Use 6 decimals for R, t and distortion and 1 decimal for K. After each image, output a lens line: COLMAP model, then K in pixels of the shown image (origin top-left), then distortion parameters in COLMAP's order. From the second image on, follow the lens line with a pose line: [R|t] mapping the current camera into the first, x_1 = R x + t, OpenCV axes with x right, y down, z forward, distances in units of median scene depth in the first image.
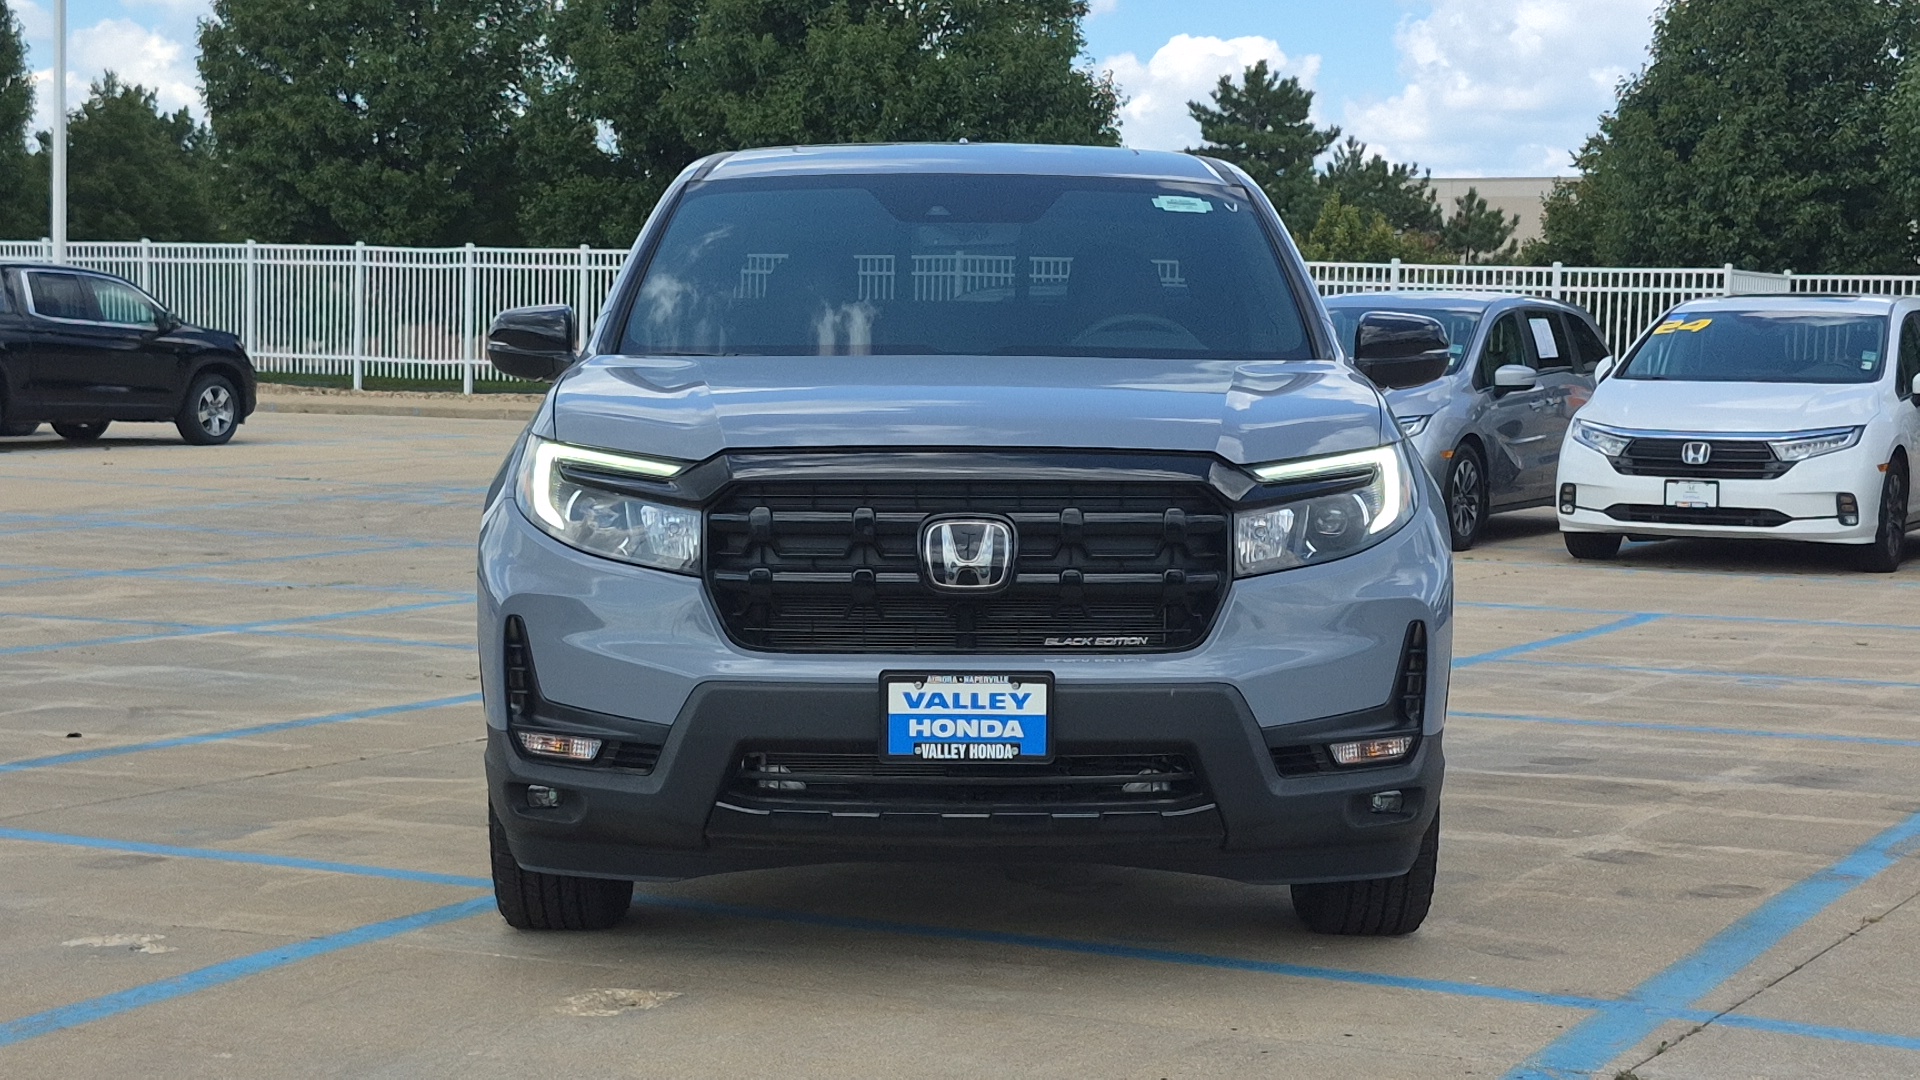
lens RADIAL K [[3157.4, 0, 960.0], [0, 3157.4, 540.0], [0, 0, 1]] dist [0.115701, 0.065814]
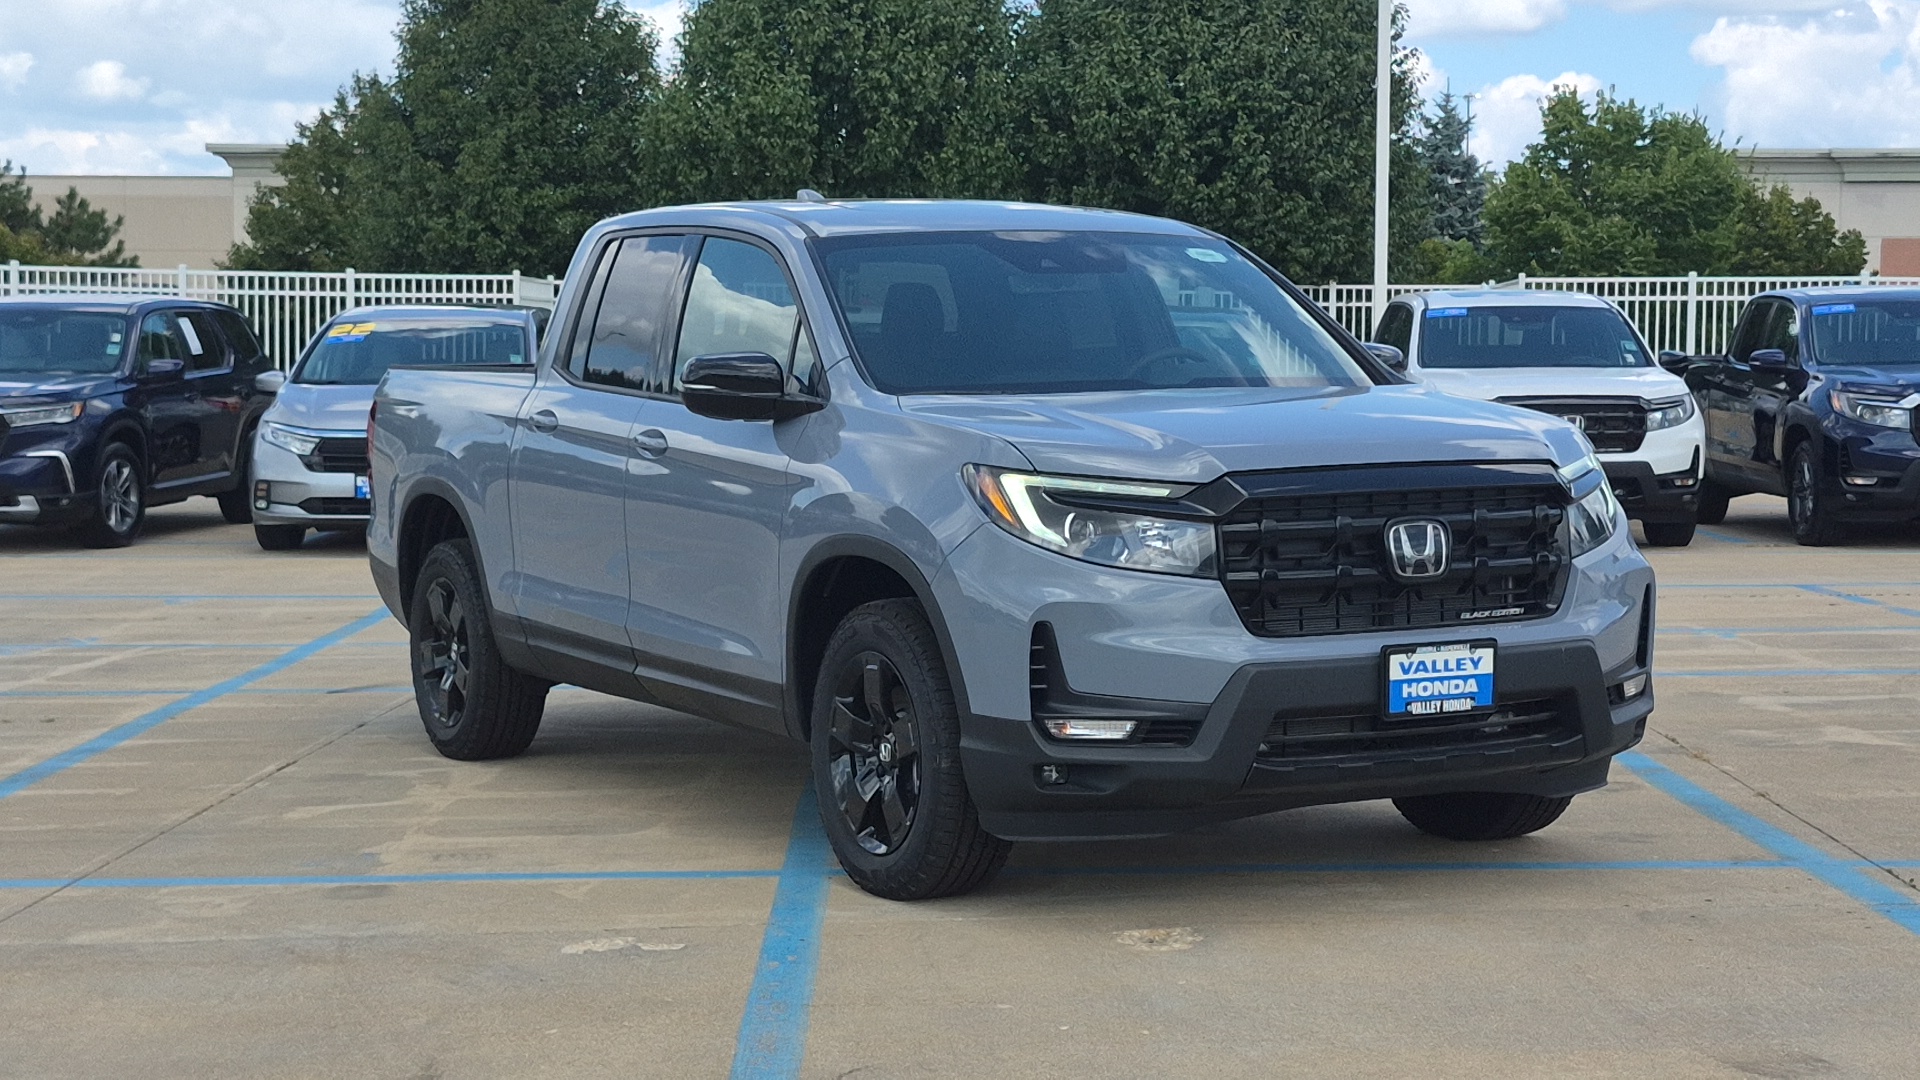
lens RADIAL K [[3157.4, 0, 960.0], [0, 3157.4, 540.0], [0, 0, 1]] dist [0.115701, 0.065814]
pose [[0.888714, -0.048353, 0.455904, -0.694729], [0.047821, 0.998775, 0.012709, -0.022446], [-0.455961, 0.010507, 0.889938, -0.026715]]
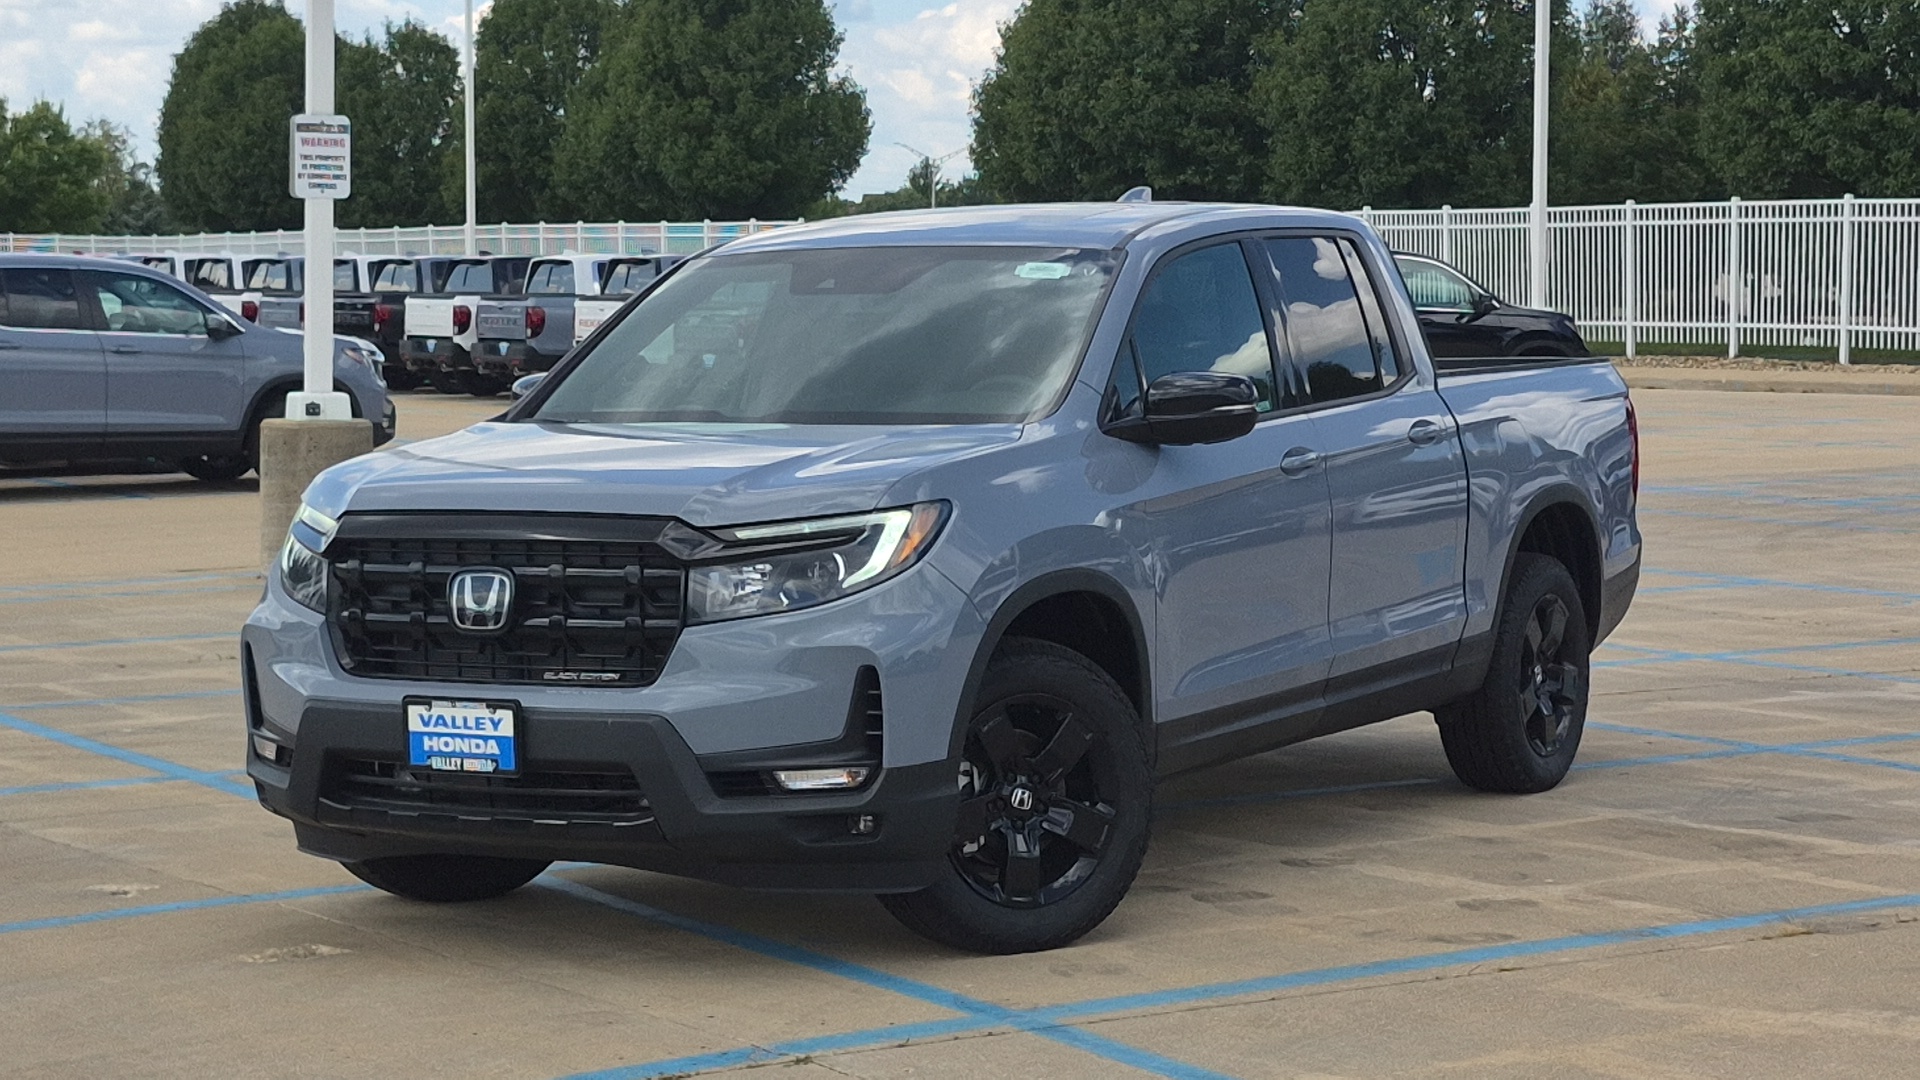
lens RADIAL K [[3788.3, 0, 960.0], [0, 3788.3, 540.0], [0, 0, 1]] dist [0.010699, -0.033480]
pose [[0.860151, 0.009544, -0.509950, 0.856251], [-0.006925, 0.999951, 0.007035, -0.028837], [0.509992, -0.002520, 0.860175, -0.142516]]
